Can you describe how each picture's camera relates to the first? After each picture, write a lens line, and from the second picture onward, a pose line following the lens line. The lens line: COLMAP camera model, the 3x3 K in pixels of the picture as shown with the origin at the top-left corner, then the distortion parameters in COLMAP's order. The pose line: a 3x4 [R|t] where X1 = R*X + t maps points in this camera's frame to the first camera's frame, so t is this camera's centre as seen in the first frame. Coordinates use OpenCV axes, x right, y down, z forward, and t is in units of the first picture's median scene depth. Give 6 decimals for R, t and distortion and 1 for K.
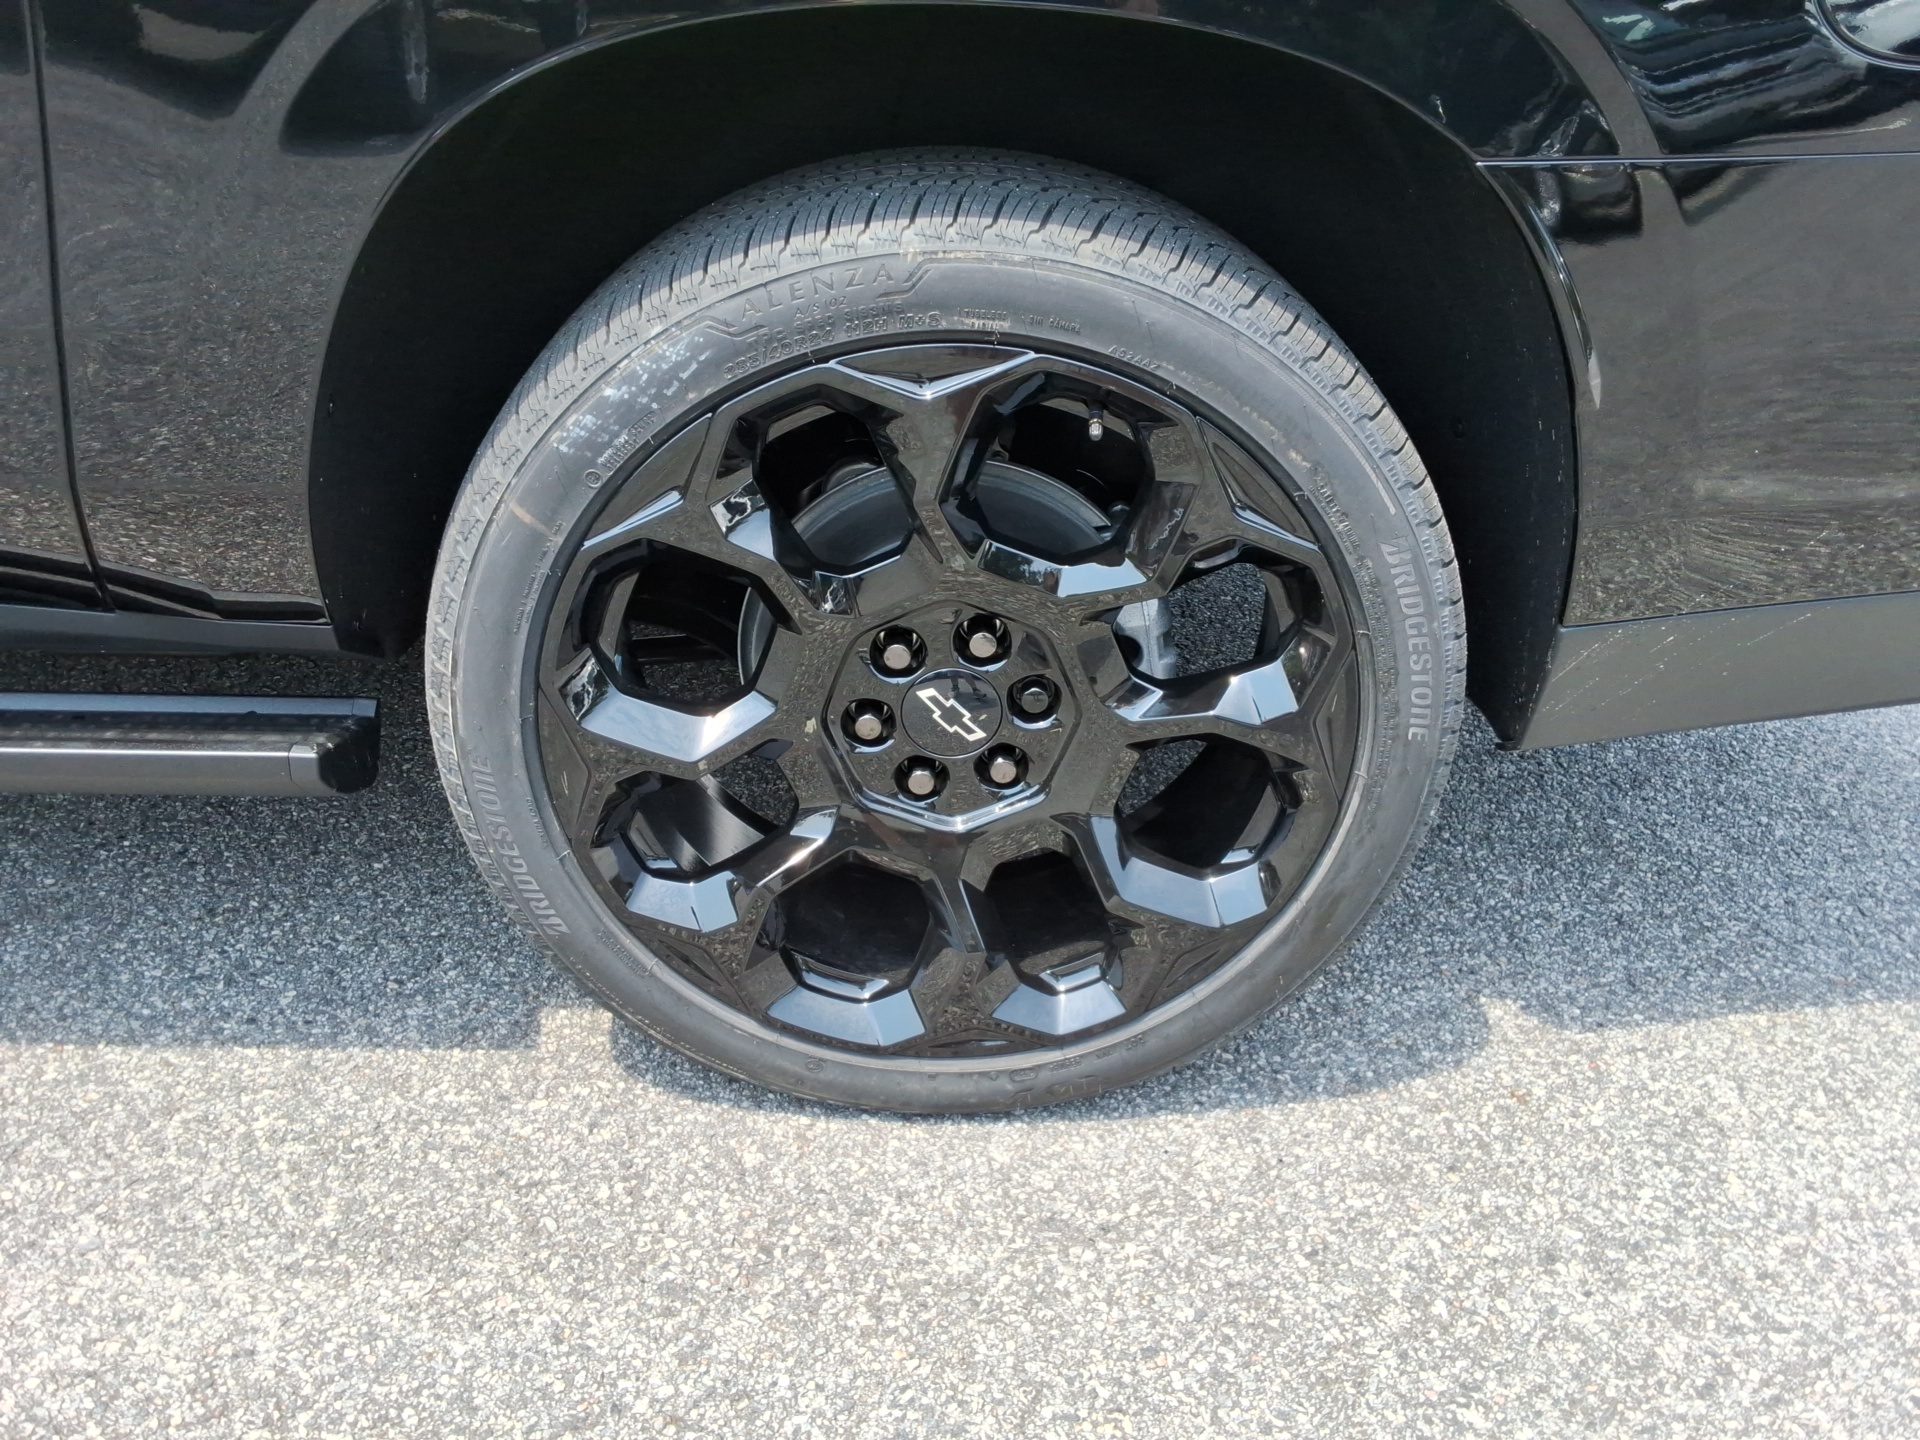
lens RADIAL K [[1580.3, 0, 978.2], [0, 1580.3, 695.7], [0, 0, 1]] dist [0.120415, -0.219995]
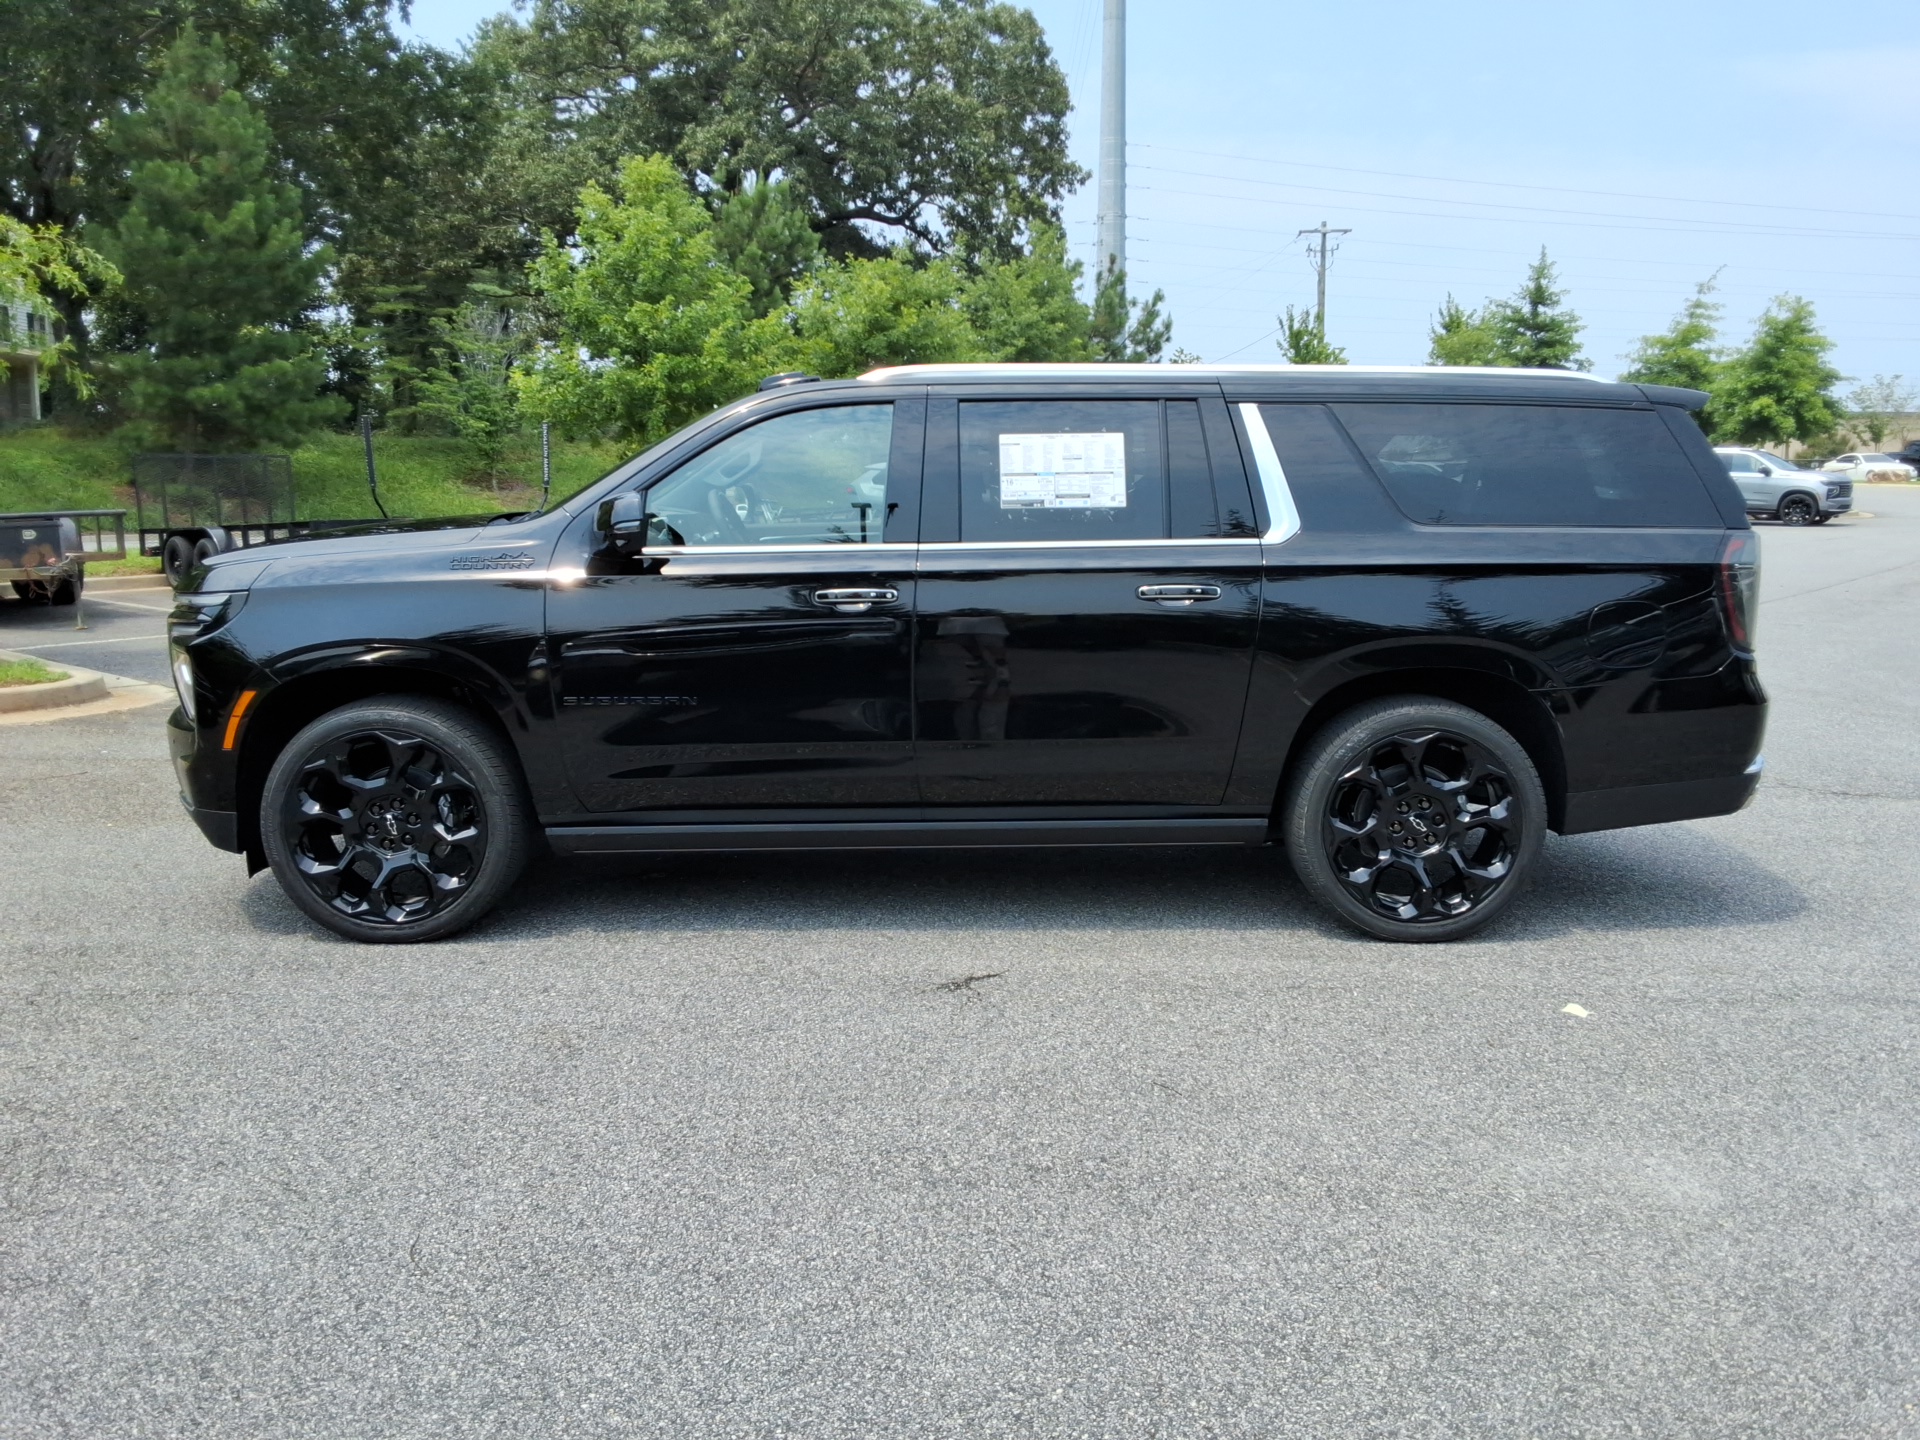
lens RADIAL K [[1550.1, 0, 978.2], [0, 1550.1, 715.2], [0, 0, 1]] dist [0.105818, -0.168456]
pose [[0.997820, -0.054230, -0.037612, -0.966309], [0.037774, 0.936609, -0.348335, 1.089563], [0.054118, 0.346155, 0.936615, -2.872674]]
